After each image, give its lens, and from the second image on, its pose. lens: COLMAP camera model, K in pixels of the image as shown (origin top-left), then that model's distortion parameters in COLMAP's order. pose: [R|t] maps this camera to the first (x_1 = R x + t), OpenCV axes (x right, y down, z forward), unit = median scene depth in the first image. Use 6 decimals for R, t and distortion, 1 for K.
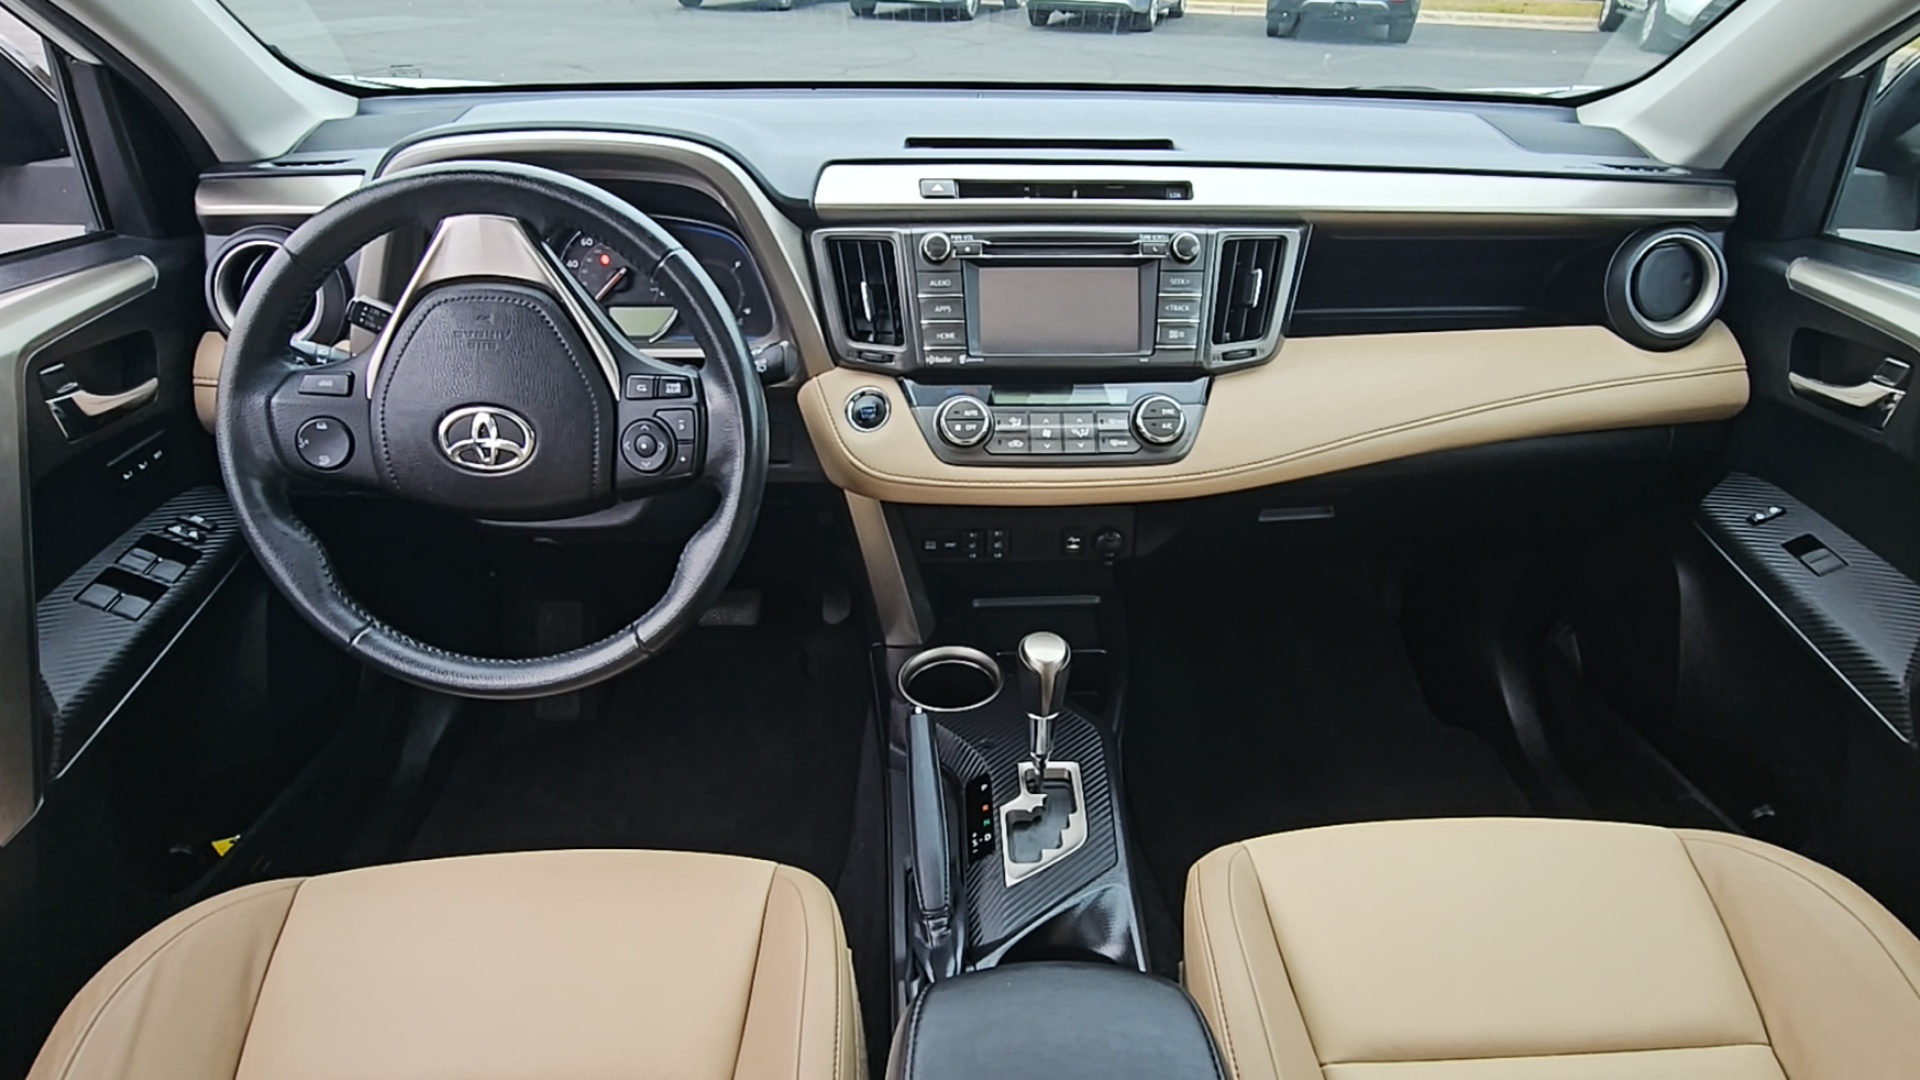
lens RADIAL K [[1034.3, 0, 993.0], [0, 1034.3, 550.2], [0, 0, 1]] dist [0.002732, -0.002041]
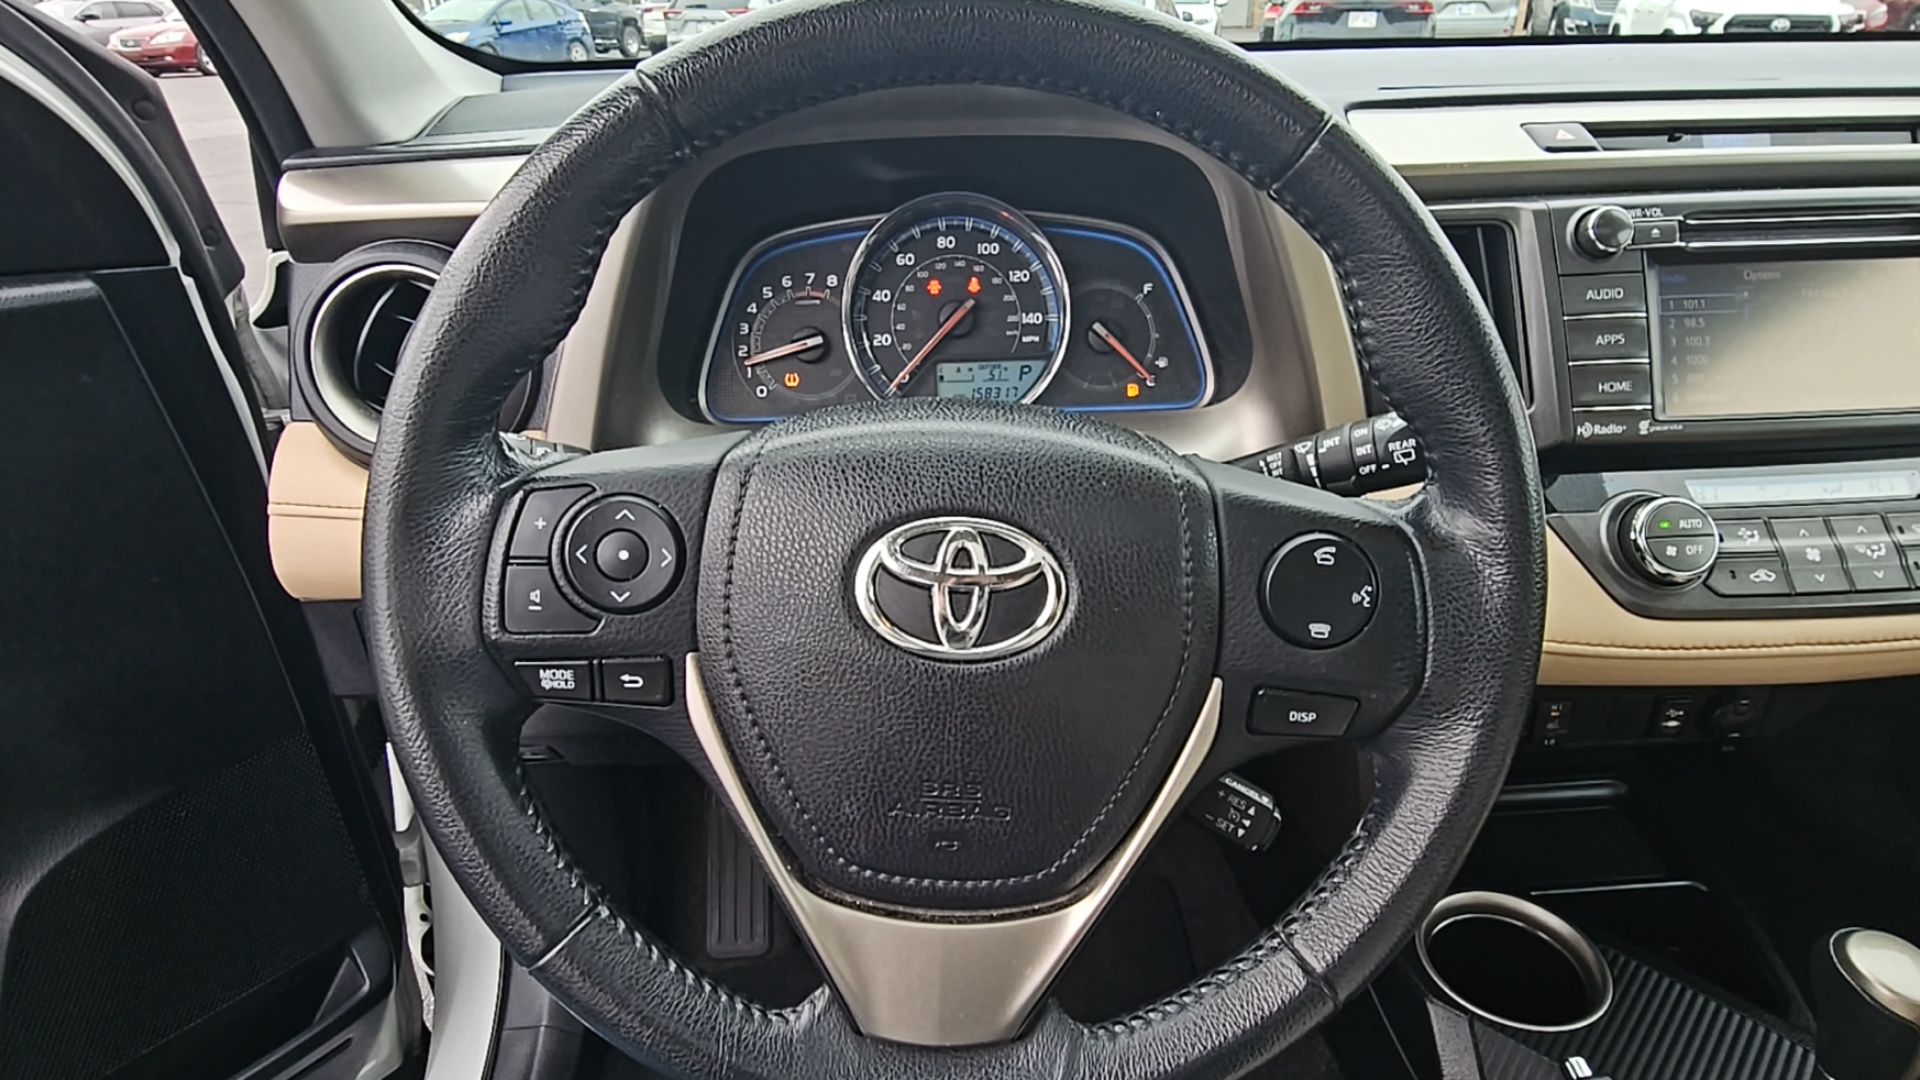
lens RADIAL K [[1047.1, 0, 985.0], [0, 1047.1, 551.0], [0, 0, 1]] dist [0.004529, -0.003171]
pose [[0.999460, -0.032278, -0.006164, -0.383239], [0.031764, 0.997014, -0.070389, -0.088816], [0.008418, 0.070156, 0.997501, 0.434248]]
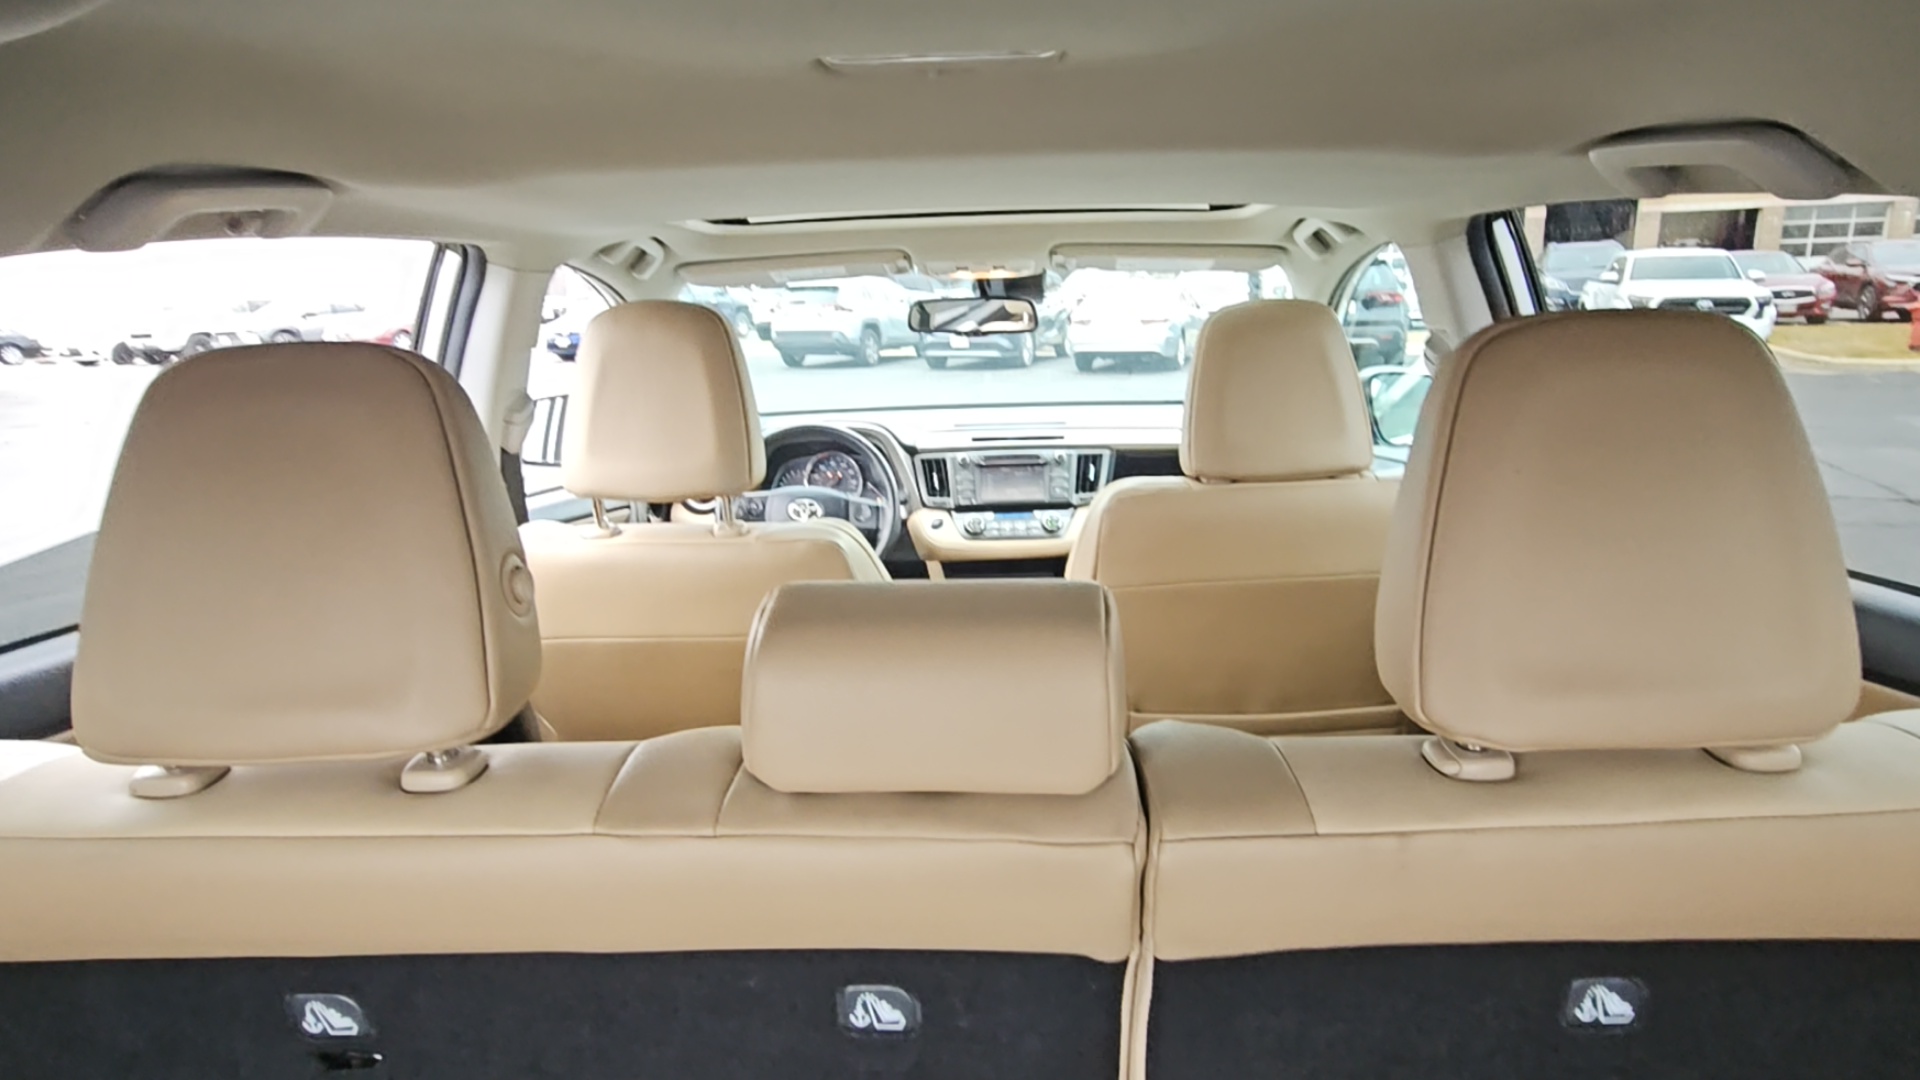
lens RADIAL K [[1047.1, 0, 985.0], [0, 1047.1, 551.0], [0, 0, 1]] dist [0.004529, -0.003171]
pose [[0.996932, -0.032737, -0.071103, 0.175364], [0.010250, 0.955123, -0.296032, 0.686205], [0.077603, 0.294395, 0.952528, -1.396118]]
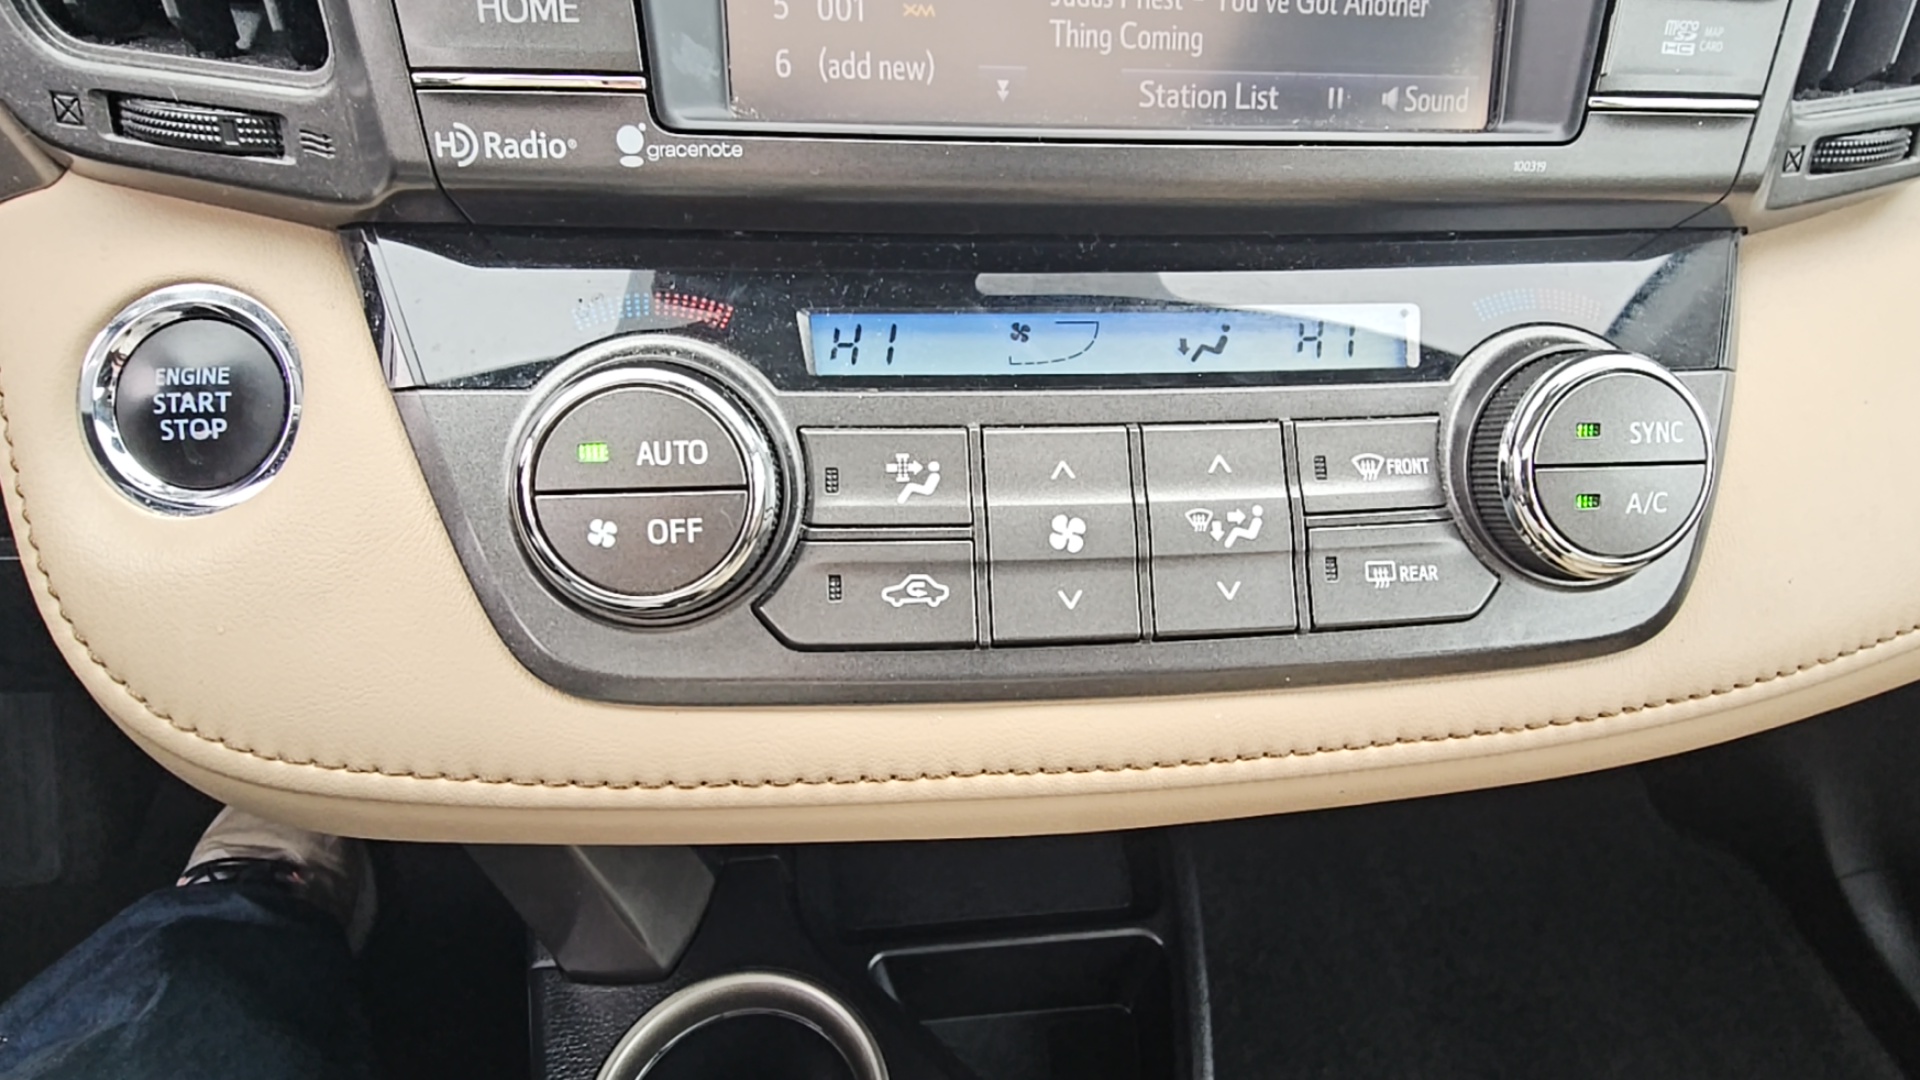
lens RADIAL K [[1046.0, 0, 987.1], [0, 1046.0, 549.0], [0, 0, 1]] dist [0.000807, -0.001483]
pose [[0.996718, -0.010750, 0.080240, 0.019259], [-0.003908, 0.983600, 0.180322, -0.146240], [-0.080862, -0.180044, 0.980329, 0.791271]]
